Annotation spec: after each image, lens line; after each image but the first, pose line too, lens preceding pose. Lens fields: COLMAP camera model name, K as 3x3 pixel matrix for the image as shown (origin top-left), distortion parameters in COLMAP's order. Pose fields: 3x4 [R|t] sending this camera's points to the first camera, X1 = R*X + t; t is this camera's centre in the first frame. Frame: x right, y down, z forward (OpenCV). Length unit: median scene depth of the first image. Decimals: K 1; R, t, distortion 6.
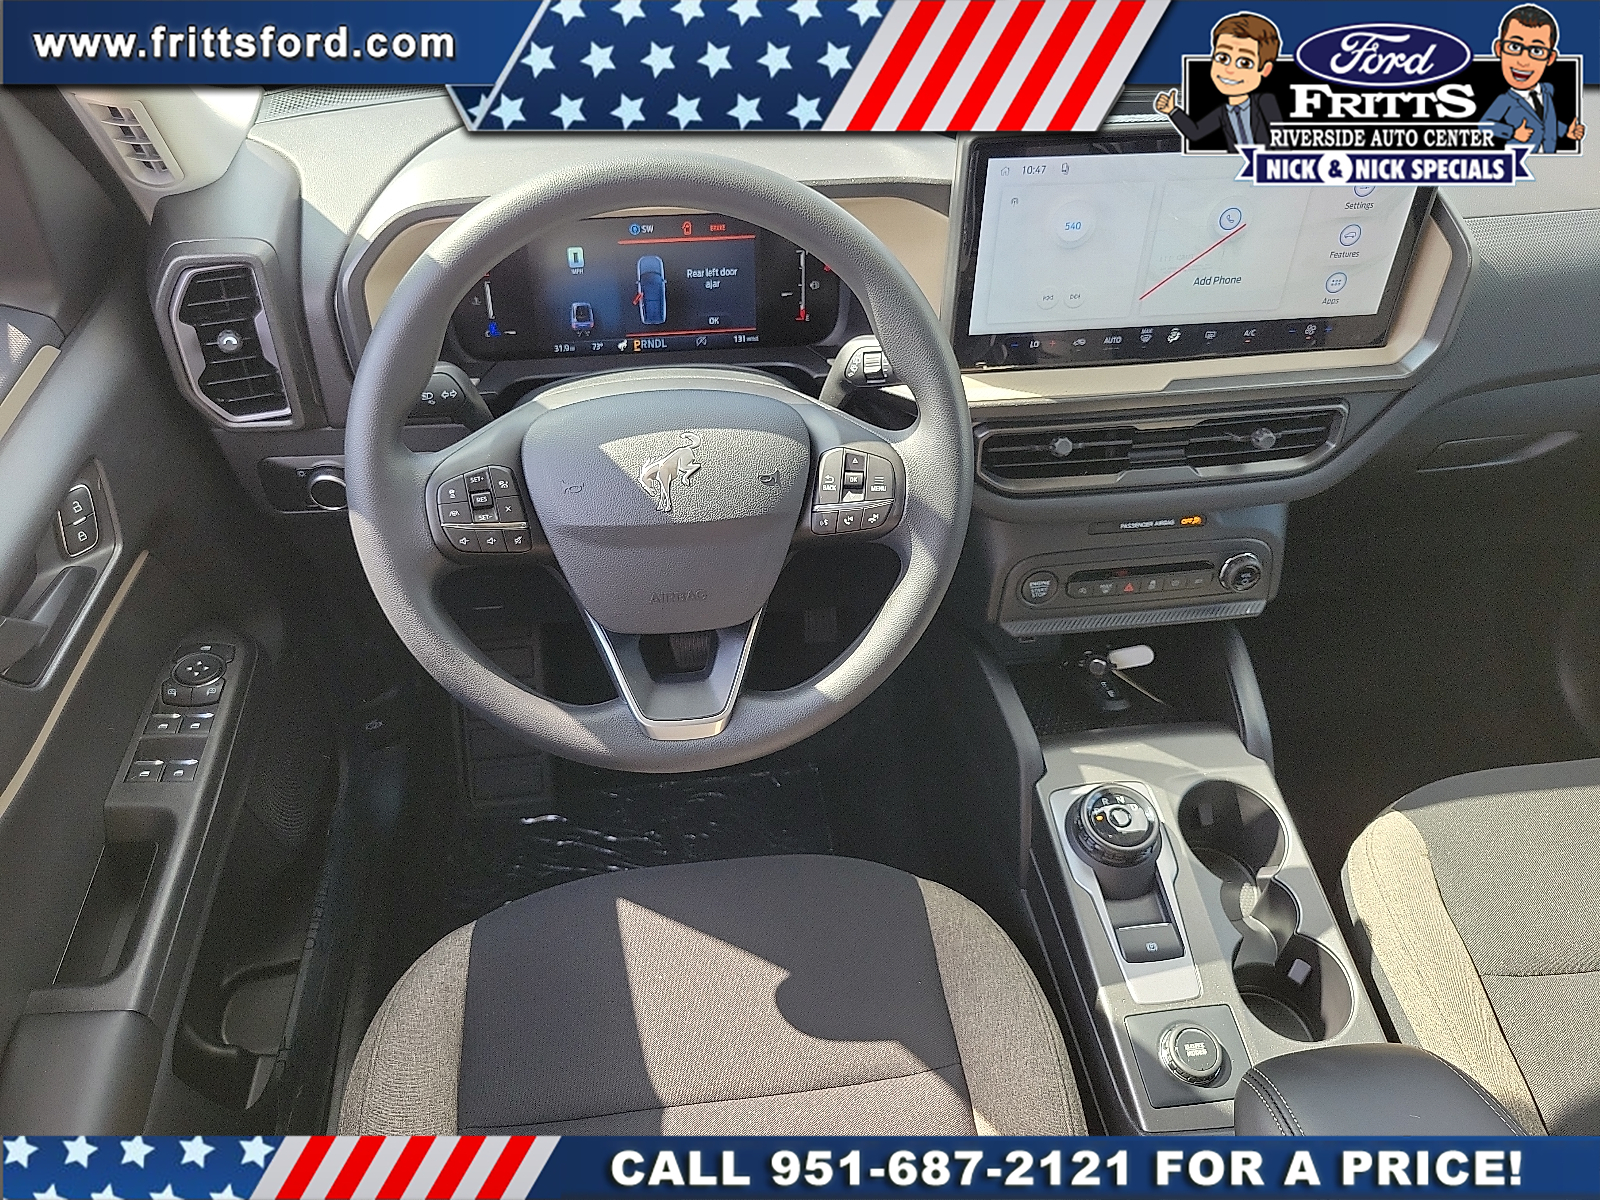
lens RADIAL K [[1203.0, 0, 804.9], [0, 1203.0, 594.3], [0, 0, 1]] dist [0.006696, -0.001241]
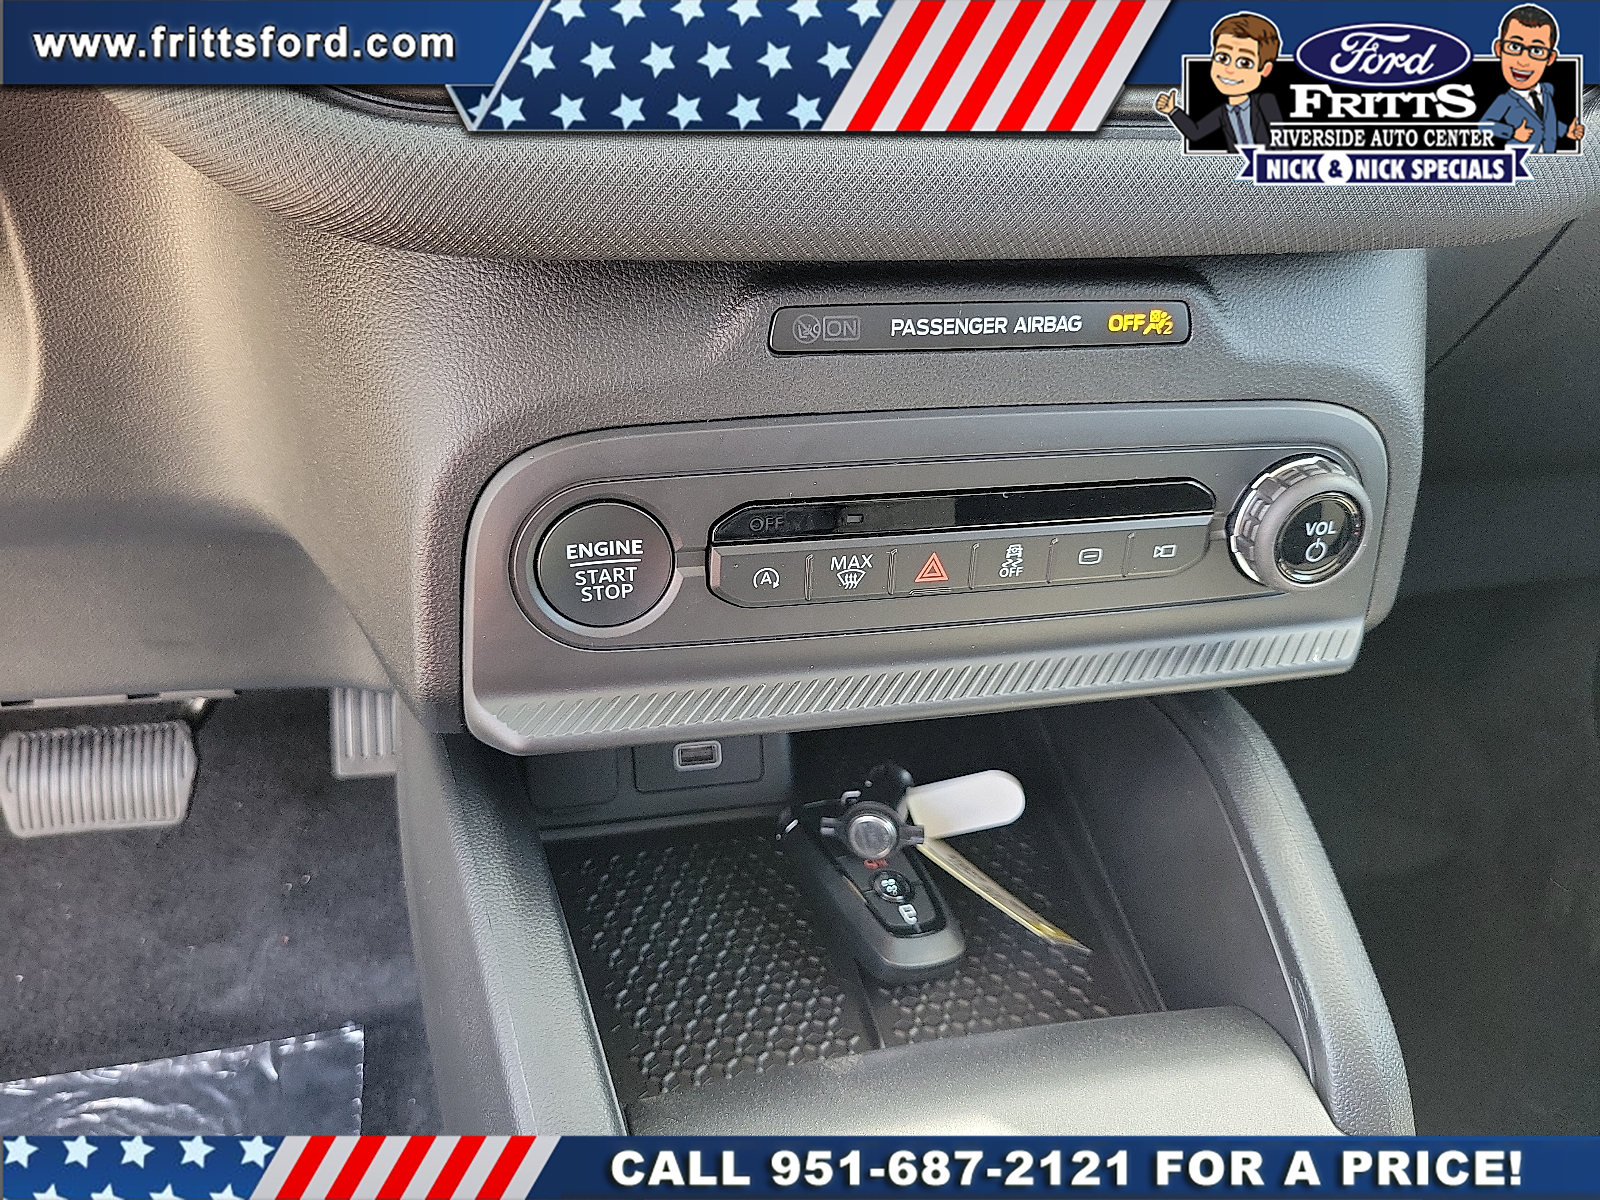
lens RADIAL K [[1203.0, 0, 799.1], [0, 1203.0, 603.5], [0, 0, 1]] dist [0.006696, -0.001241]
pose [[0.995229, 0.000136, 0.097566, 0.215420], [0.010008, 0.994583, -0.103467, 0.032919], [-0.097051, 0.103950, 0.989836, 0.739646]]
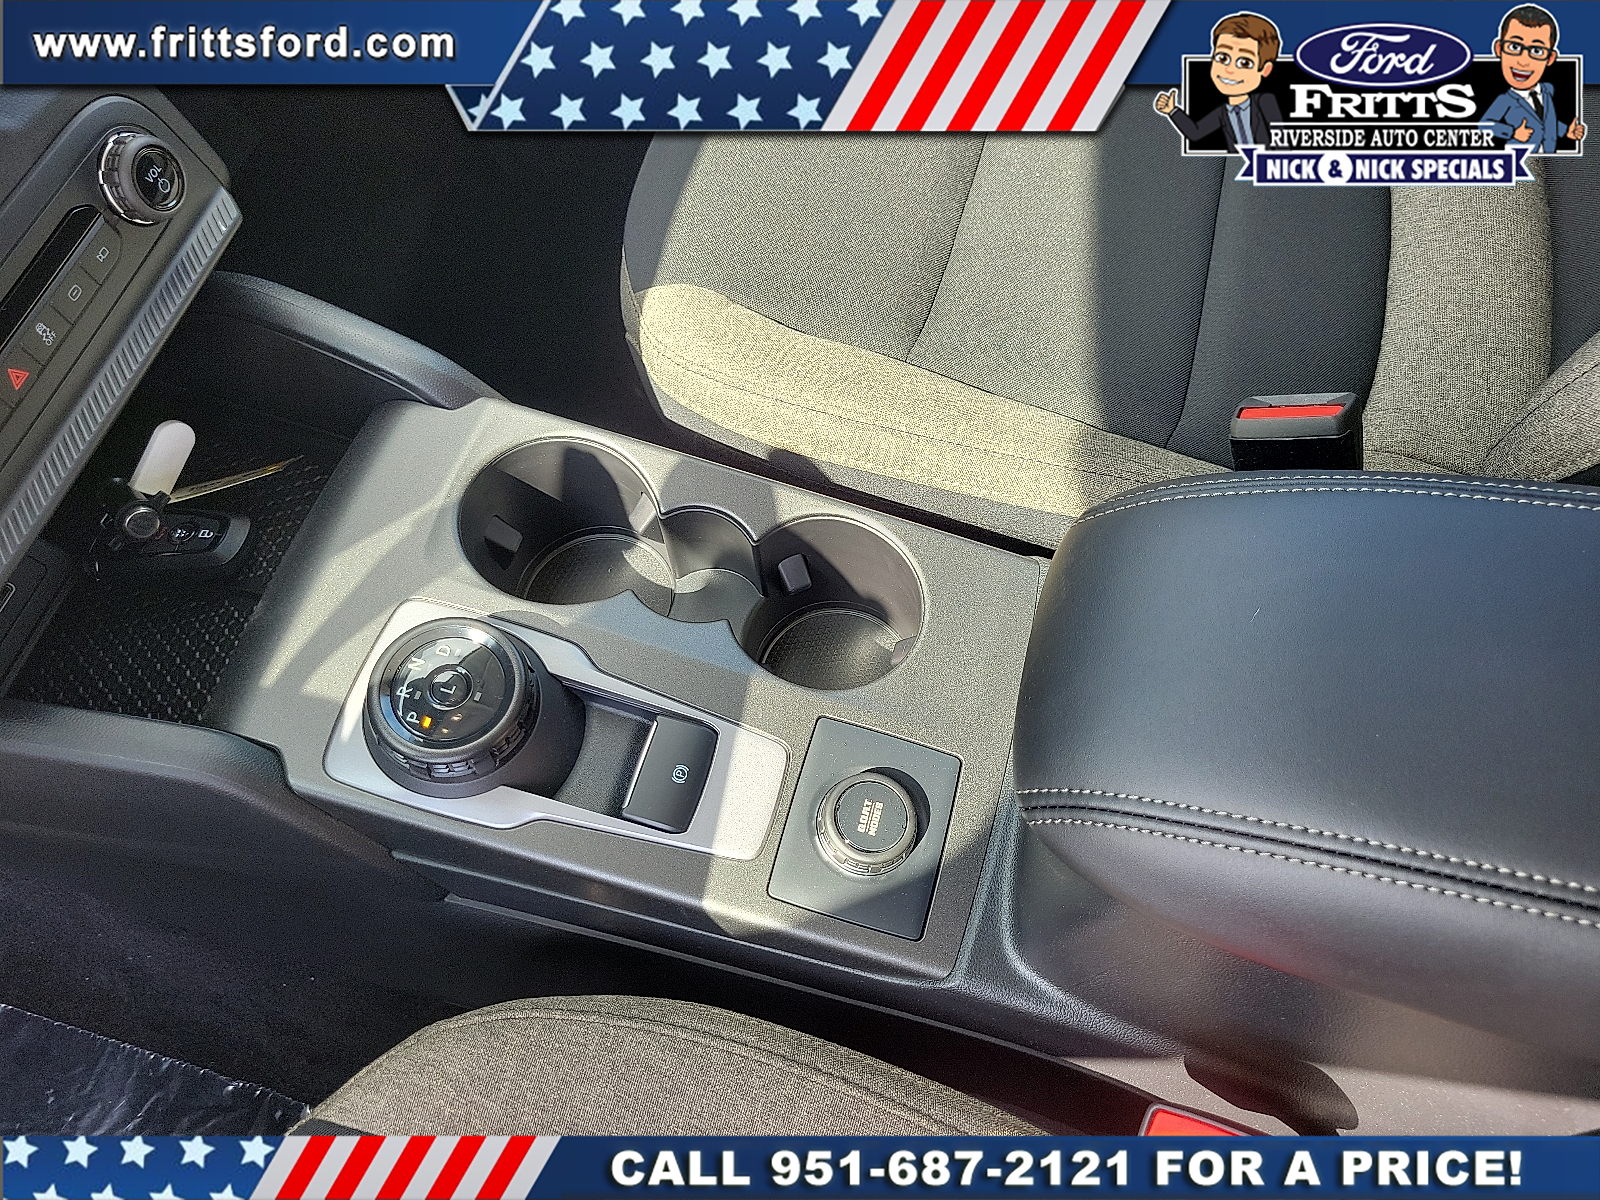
lens RADIAL K [[1203.0, 0, 795.5], [0, 1203.0, 605.6], [0, 0, 1]] dist [0.006696, -0.001241]
pose [[0.406795, -0.828760, 0.384285, 0.150284], [0.664876, 0.557081, 0.497596, 0.011115], [-0.626465, 0.053082, 0.777640, 0.495256]]
